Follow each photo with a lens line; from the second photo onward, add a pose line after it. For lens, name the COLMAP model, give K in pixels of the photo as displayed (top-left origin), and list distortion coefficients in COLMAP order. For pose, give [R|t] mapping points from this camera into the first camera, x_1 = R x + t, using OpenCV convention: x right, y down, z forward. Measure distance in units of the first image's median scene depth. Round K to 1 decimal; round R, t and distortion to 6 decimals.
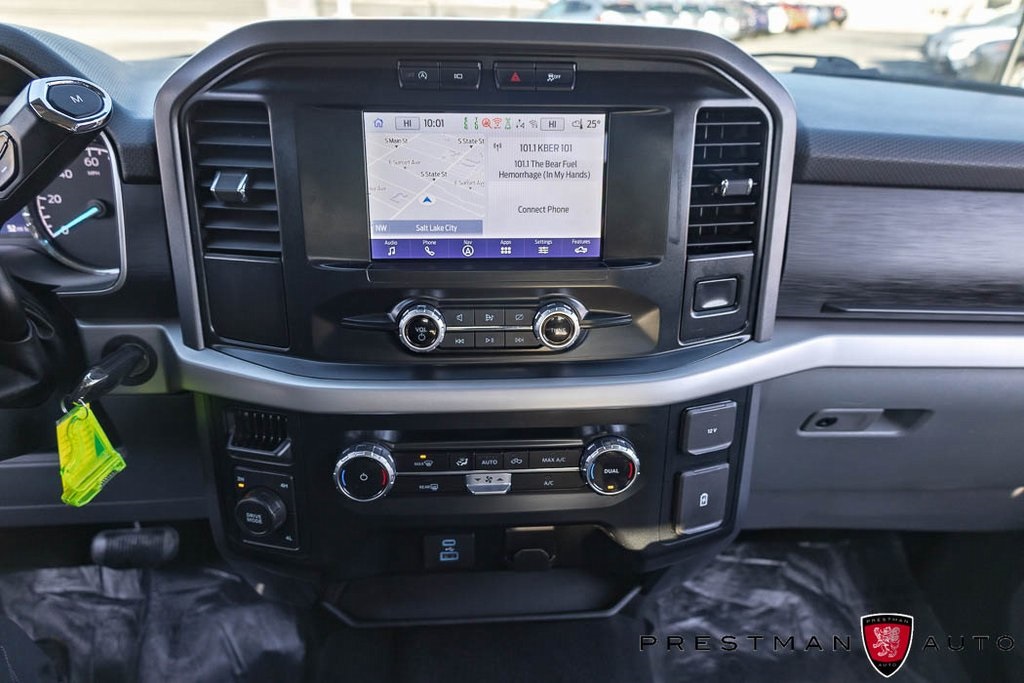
lens RADIAL K [[662.8, 0, 516.1], [0, 662.8, 330.1], [0, 0, 1]] dist [0.008186, 0.001405]
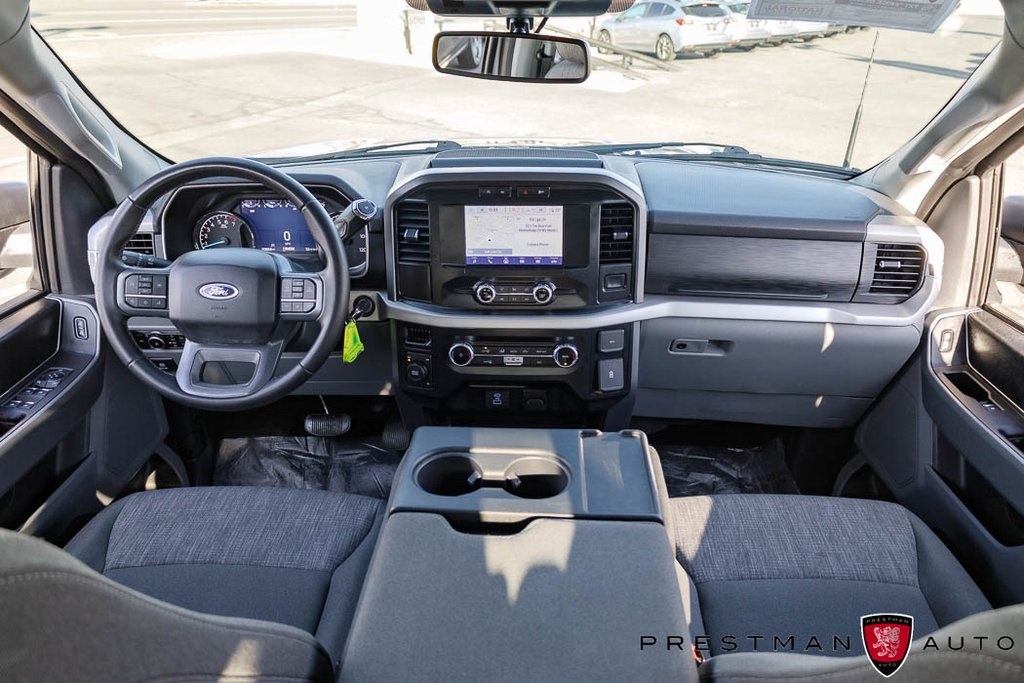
lens RADIAL K [[684.5, 0, 523.6], [0, 684.5, 343.9], [0, 0, 1]] dist [0.014050, -0.009050]
pose [[0.994572, 0.022603, -0.101567, 0.240925], [-0.021434, 0.999691, 0.012587, 0.141037], [0.101820, -0.010341, 0.994749, -1.413613]]
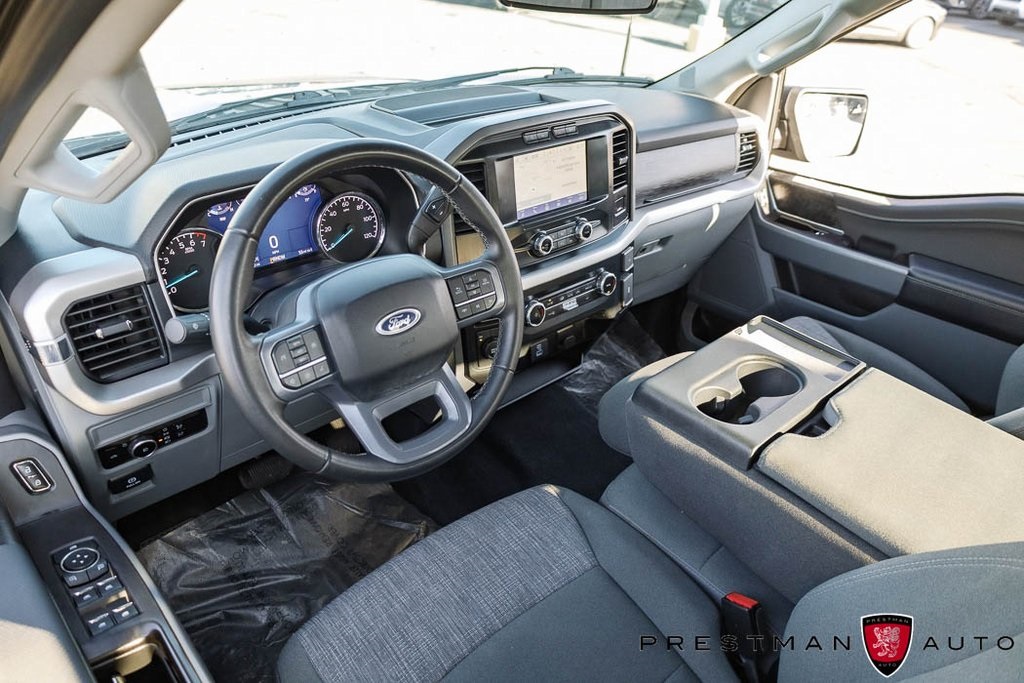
lens RADIAL K [[662.8, 0, 513.0], [0, 662.8, 334.3], [0, 0, 1]] dist [0.008186, 0.001405]
pose [[0.796936, -0.307103, 0.520173, -1.460589], [0.243033, 0.951362, 0.189331, -0.162330], [-0.553017, -0.024465, 0.832811, -0.841435]]
